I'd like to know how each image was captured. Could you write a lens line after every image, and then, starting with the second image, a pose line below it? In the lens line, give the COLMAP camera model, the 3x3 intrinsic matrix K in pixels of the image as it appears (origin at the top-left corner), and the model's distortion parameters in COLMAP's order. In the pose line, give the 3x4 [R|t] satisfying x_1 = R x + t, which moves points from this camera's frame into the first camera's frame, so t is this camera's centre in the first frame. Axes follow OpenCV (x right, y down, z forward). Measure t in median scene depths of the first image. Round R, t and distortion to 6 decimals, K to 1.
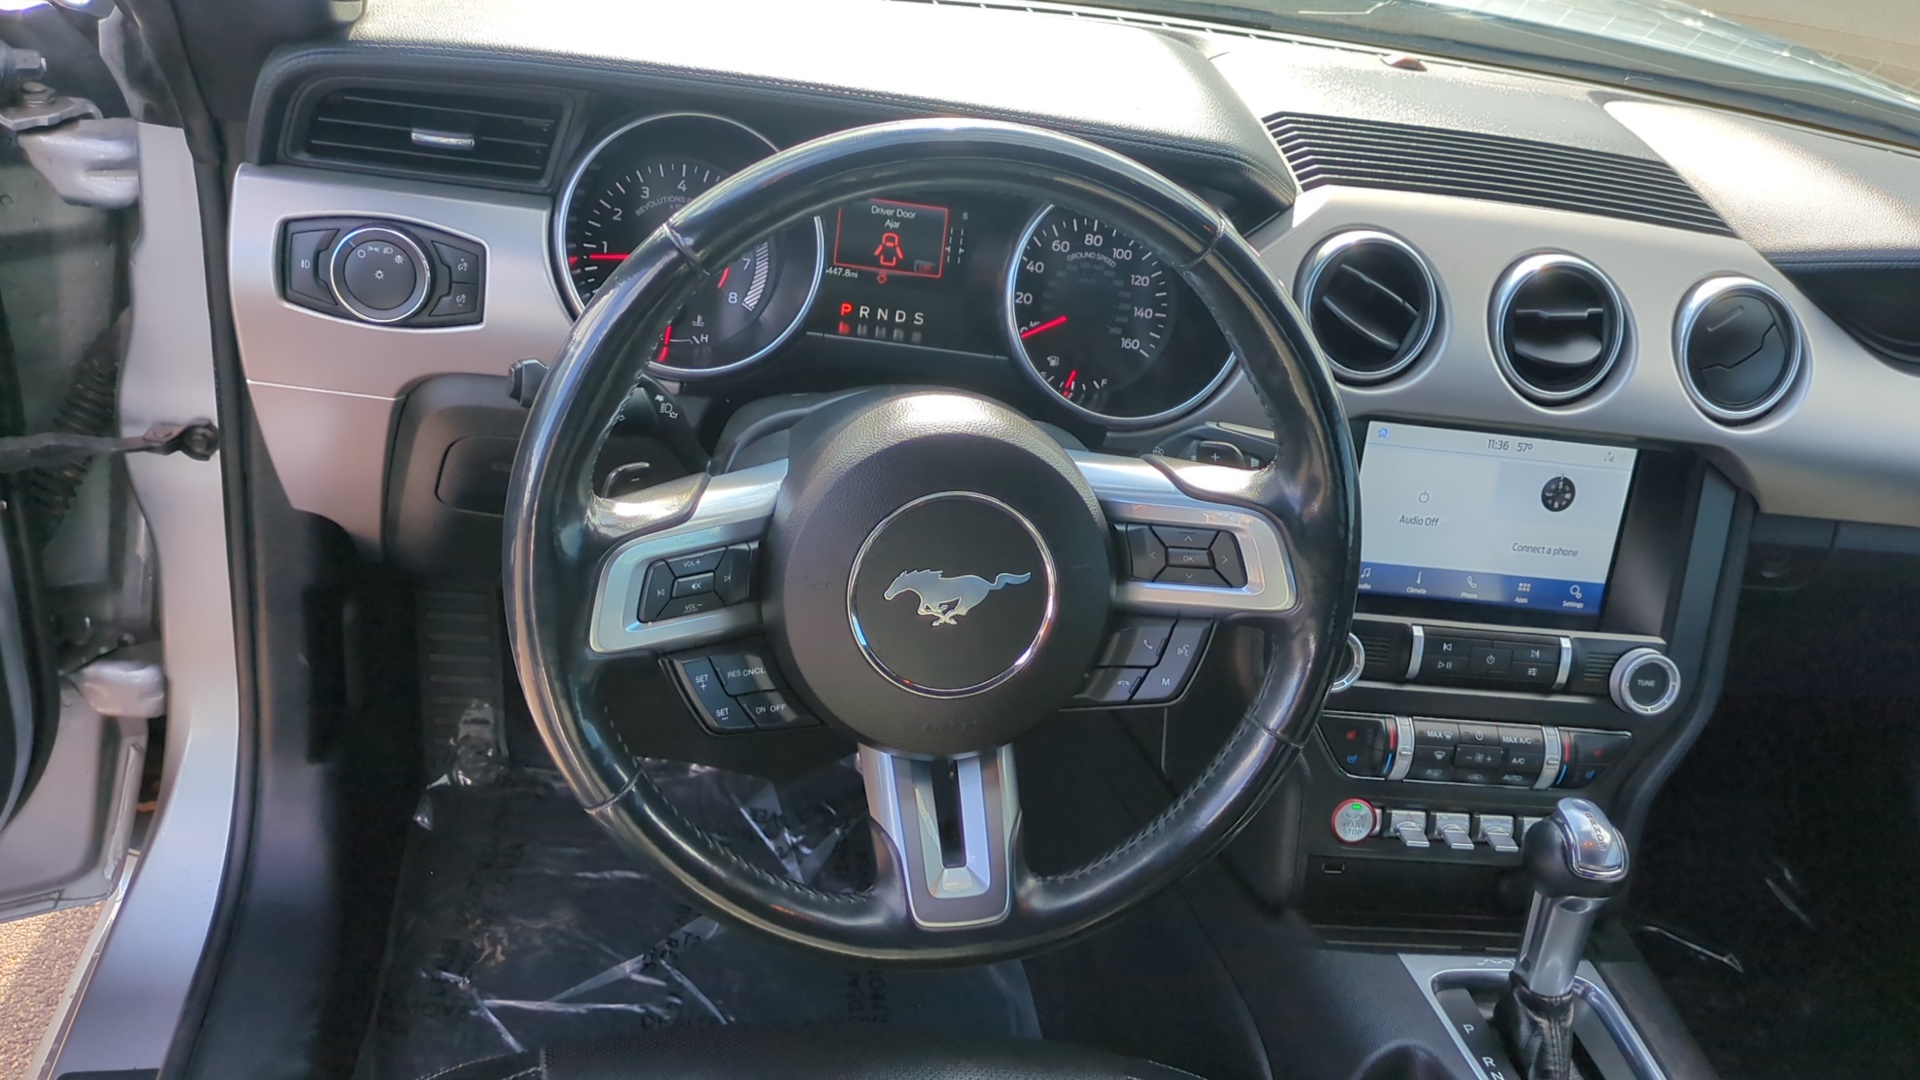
lens RADIAL K [[1633.0, 0, 981.9], [0, 1633.0, 539.9], [0, 0, 1]] dist [0.066250, -0.089165]
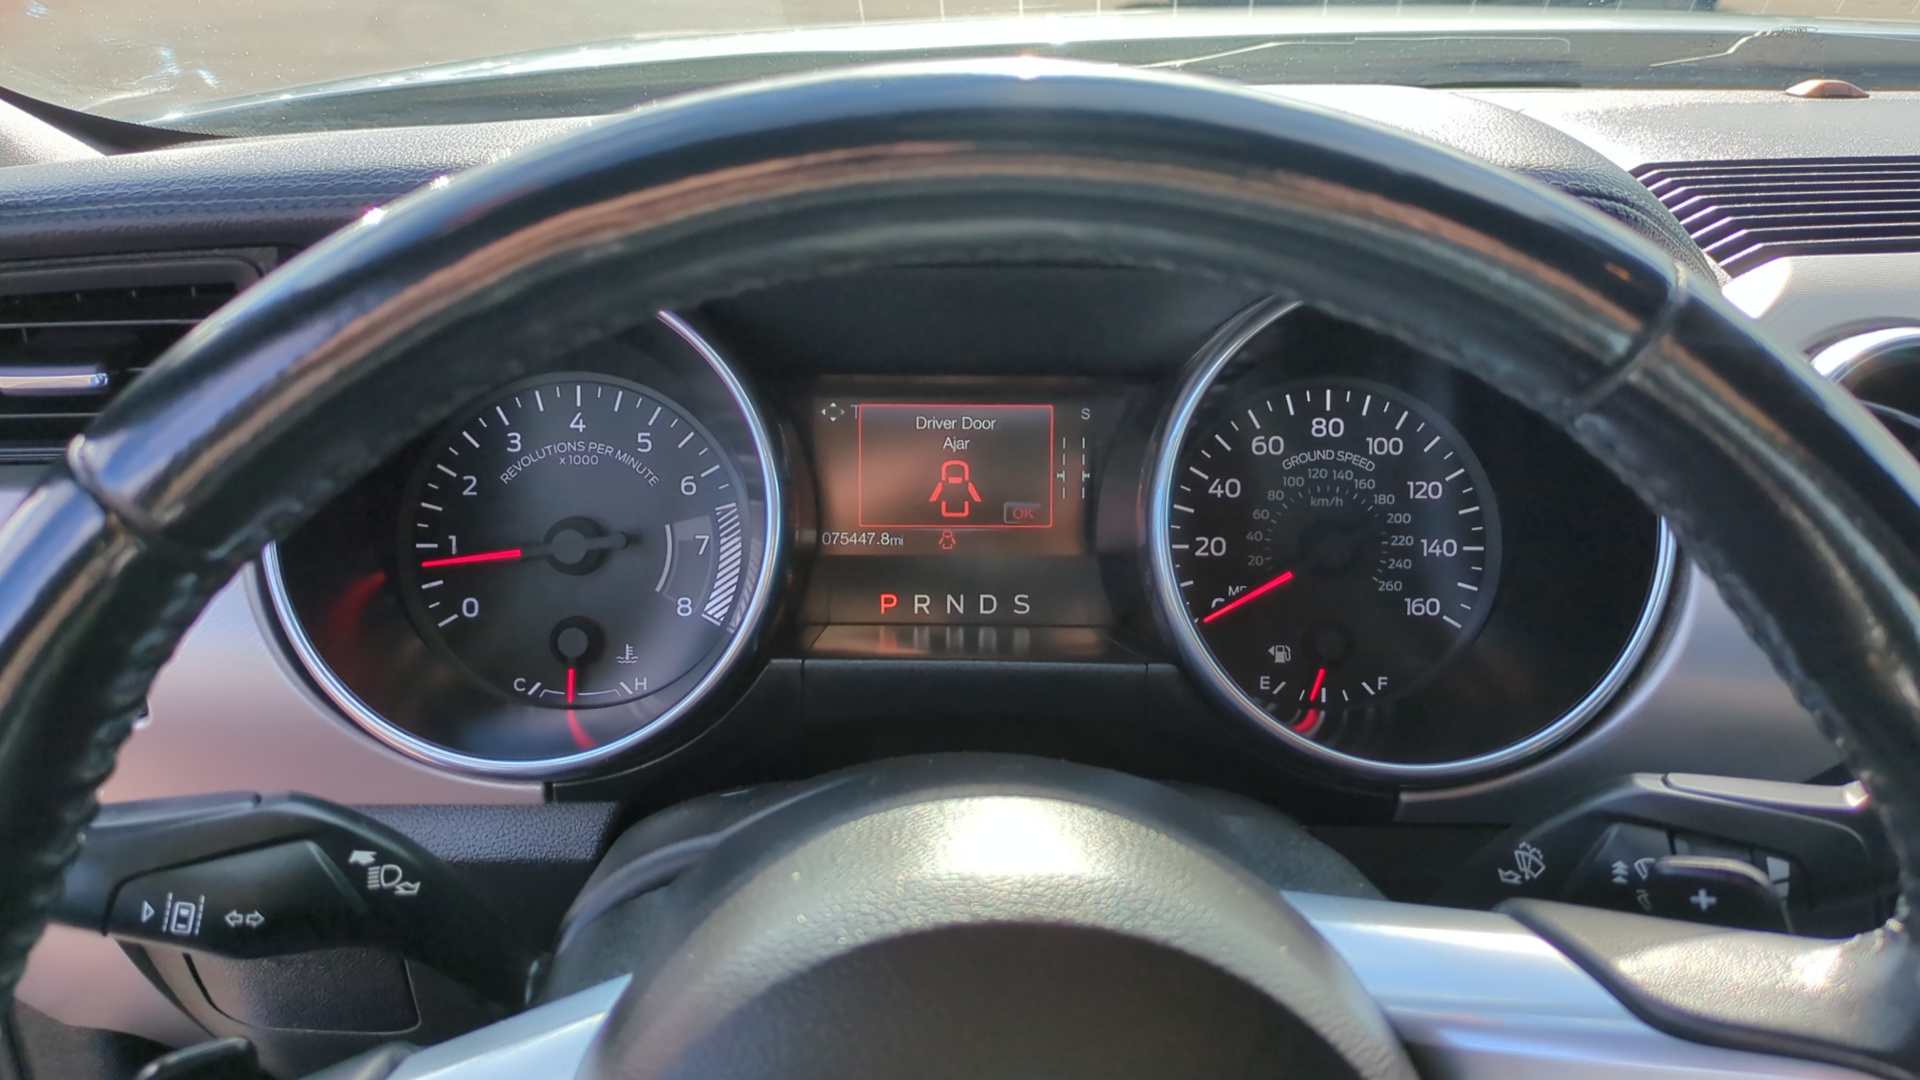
lens RADIAL K [[1613.2, 0, 982.1], [0, 1613.2, 556.4], [0, 0, 1]] dist [0.120081, -0.200014]
pose [[0.979085, -0.115397, -0.167560, 0.041539], [0.087588, 0.982431, -0.164795, -0.062577], [0.183633, 0.146672, 0.971991, 0.464507]]
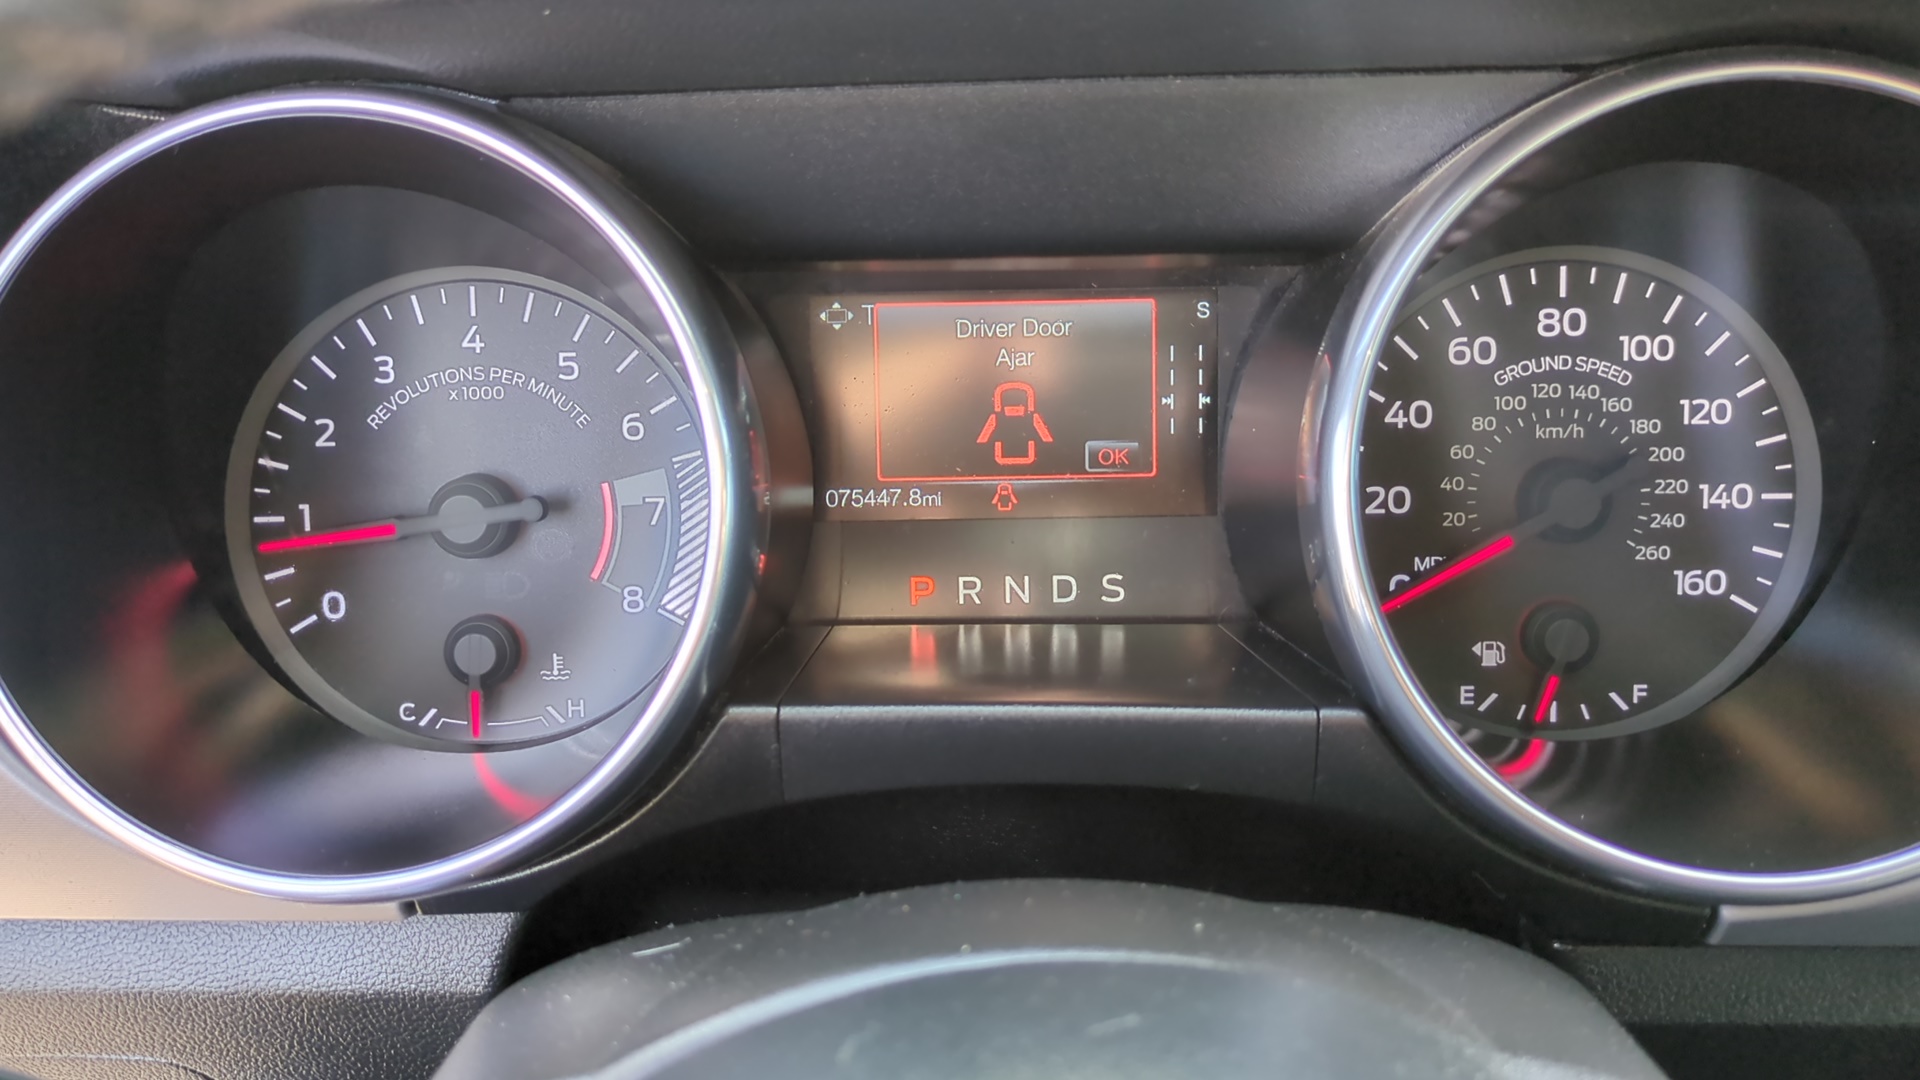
lens RADIAL K [[1633.0, 0, 981.9], [0, 1633.0, 539.9], [0, 0, 1]] dist [0.066250, -0.089165]
pose [[0.967912, -0.121130, -0.220170, 0.017377], [0.097645, 0.988599, -0.114623, -0.105727], [0.231544, 0.089446, 0.968704, 0.619914]]
